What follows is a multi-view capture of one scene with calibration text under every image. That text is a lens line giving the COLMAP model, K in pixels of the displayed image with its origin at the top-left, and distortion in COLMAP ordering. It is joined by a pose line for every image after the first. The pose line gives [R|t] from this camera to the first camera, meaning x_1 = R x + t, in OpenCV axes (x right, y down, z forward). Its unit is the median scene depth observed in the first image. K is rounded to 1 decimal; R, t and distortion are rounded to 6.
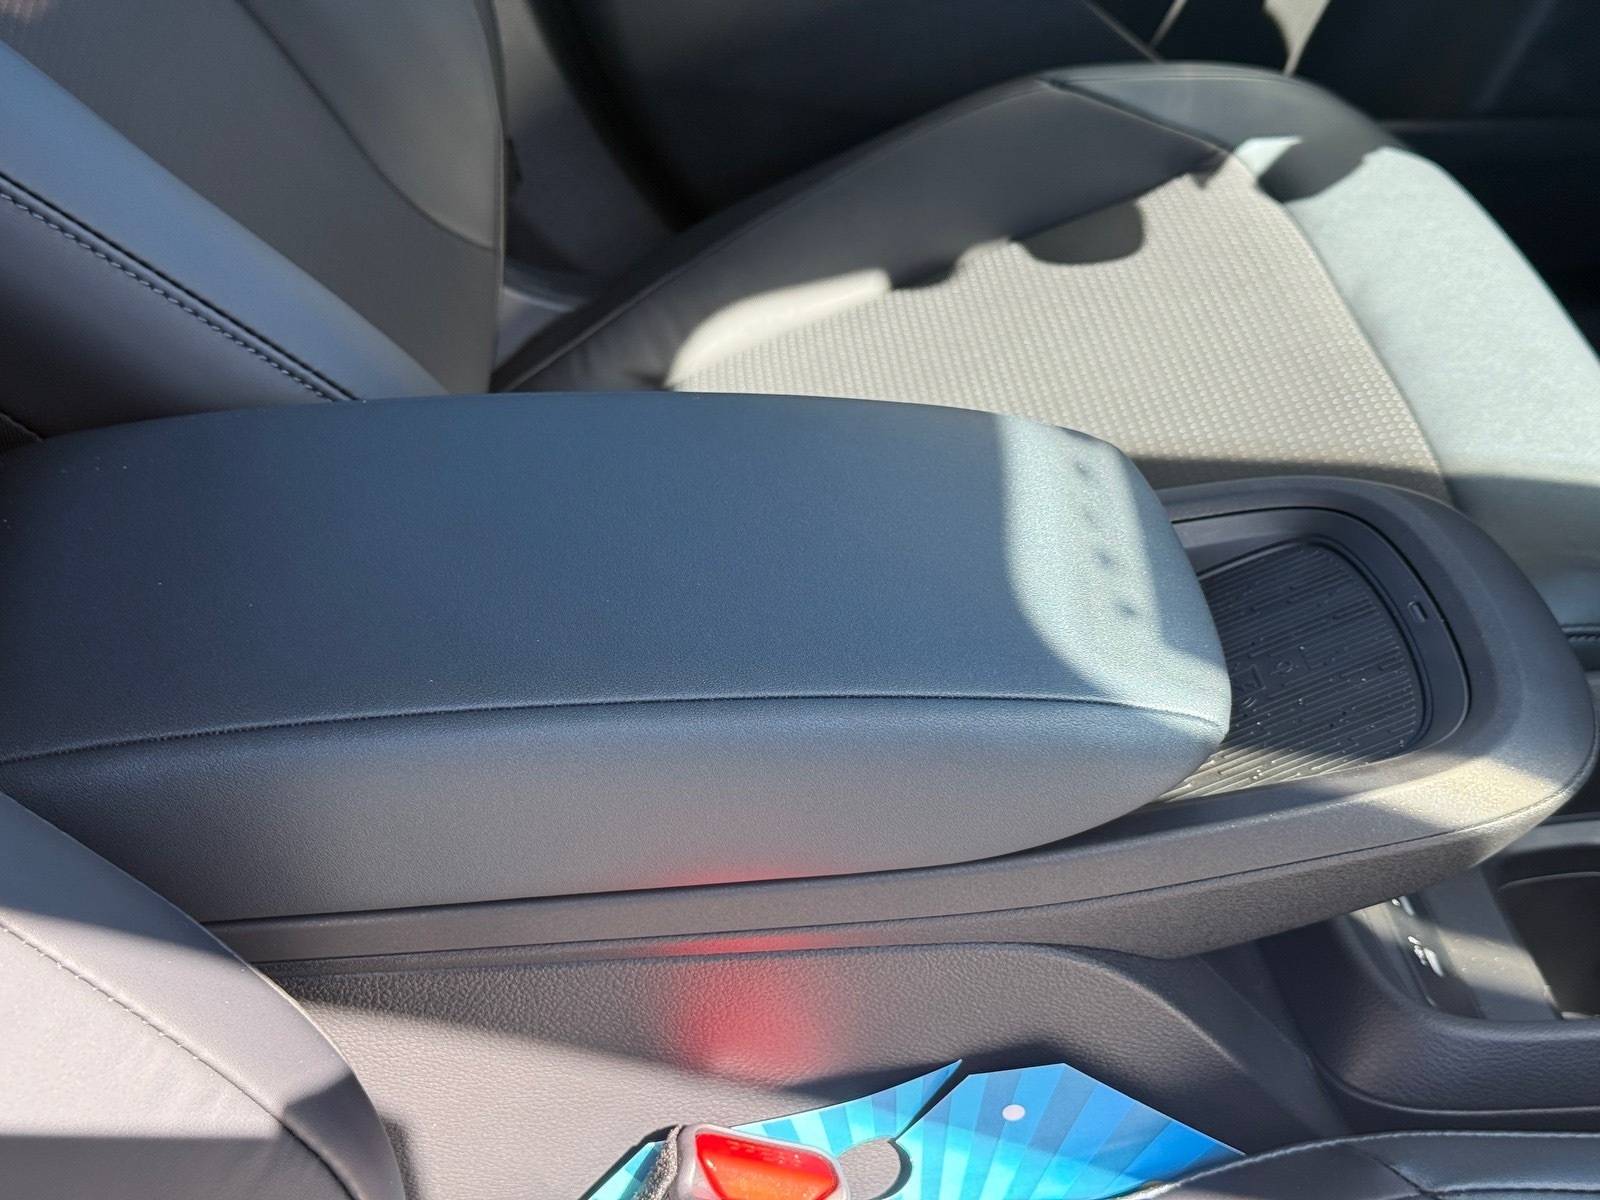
lens RADIAL K [[2262.1, 0, 797.4], [0, 2262.1, 605.1], [0, 0, 1]] dist [0.152538, -0.210117]
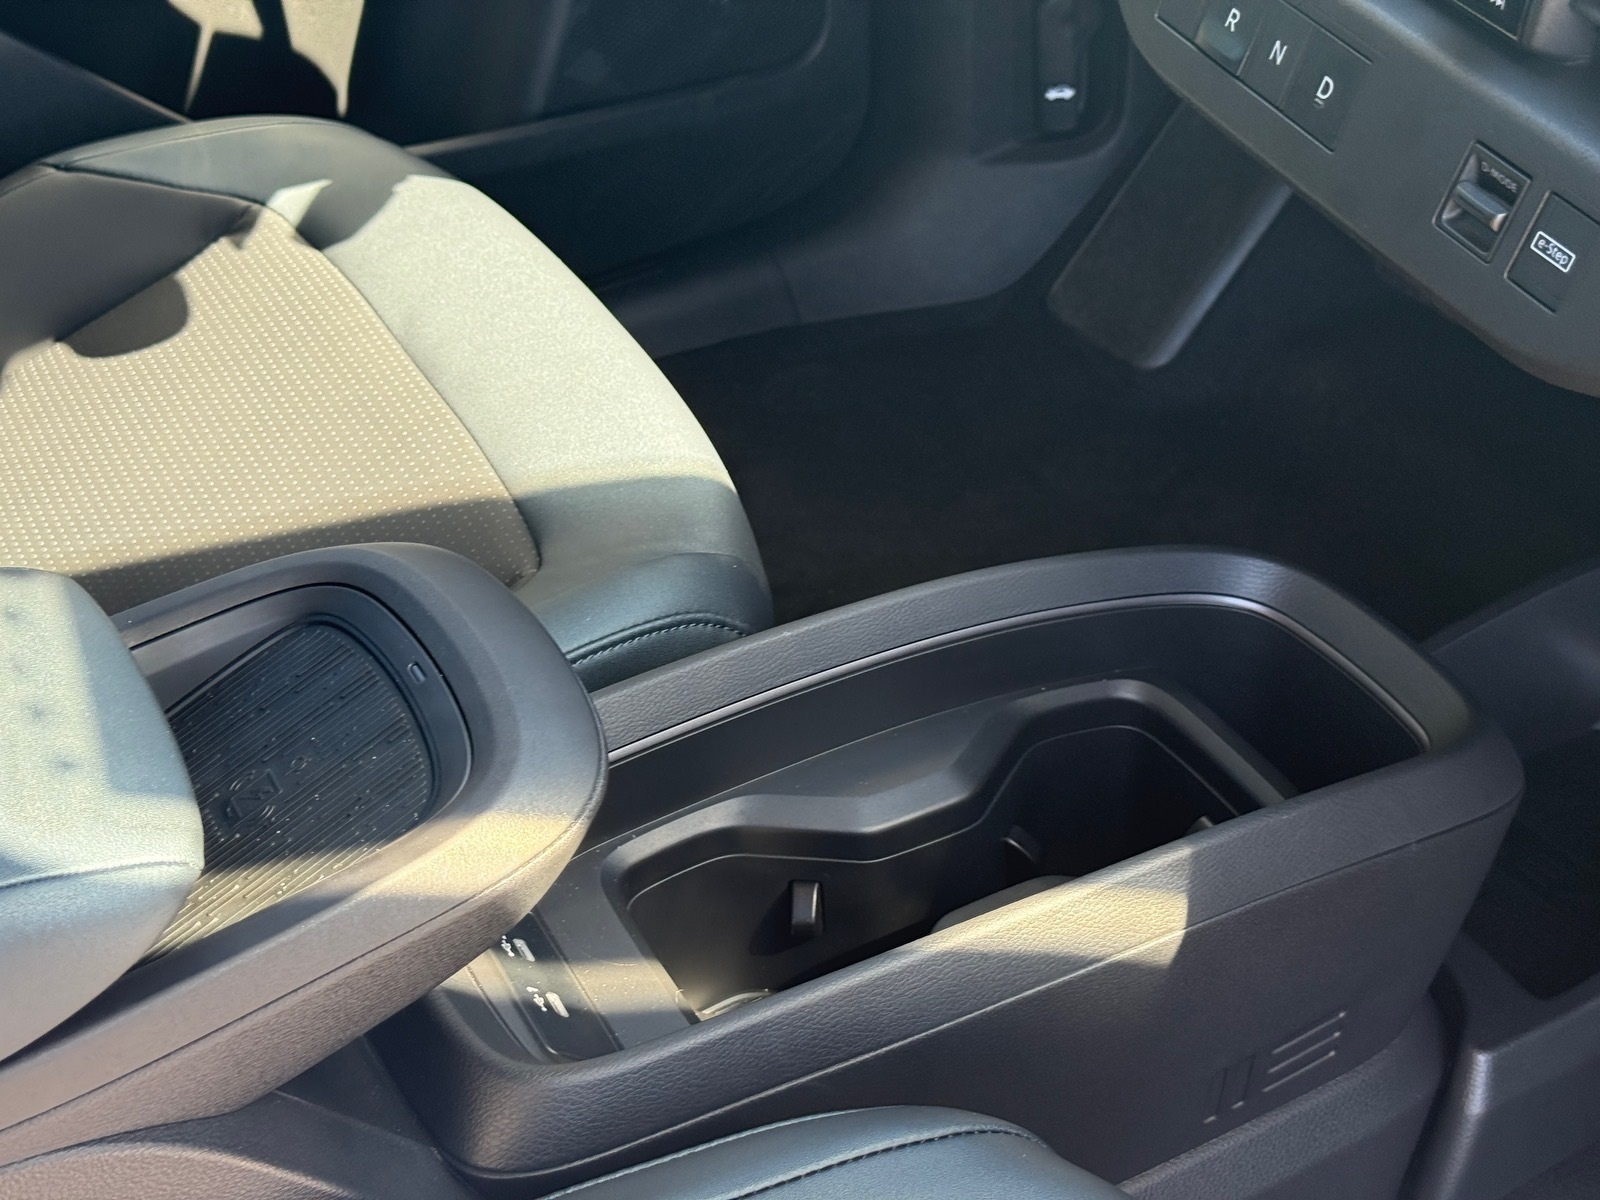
lens RADIAL K [[2262.1, 0, 797.4], [0, 2262.1, 605.1], [0, 0, 1]] dist [0.152538, -0.210117]
pose [[0.931598, -0.244803, 0.268694, 0.166247], [0.246826, 0.968690, 0.026777, -0.010341], [-0.266836, 0.041376, 0.962853, 0.036661]]
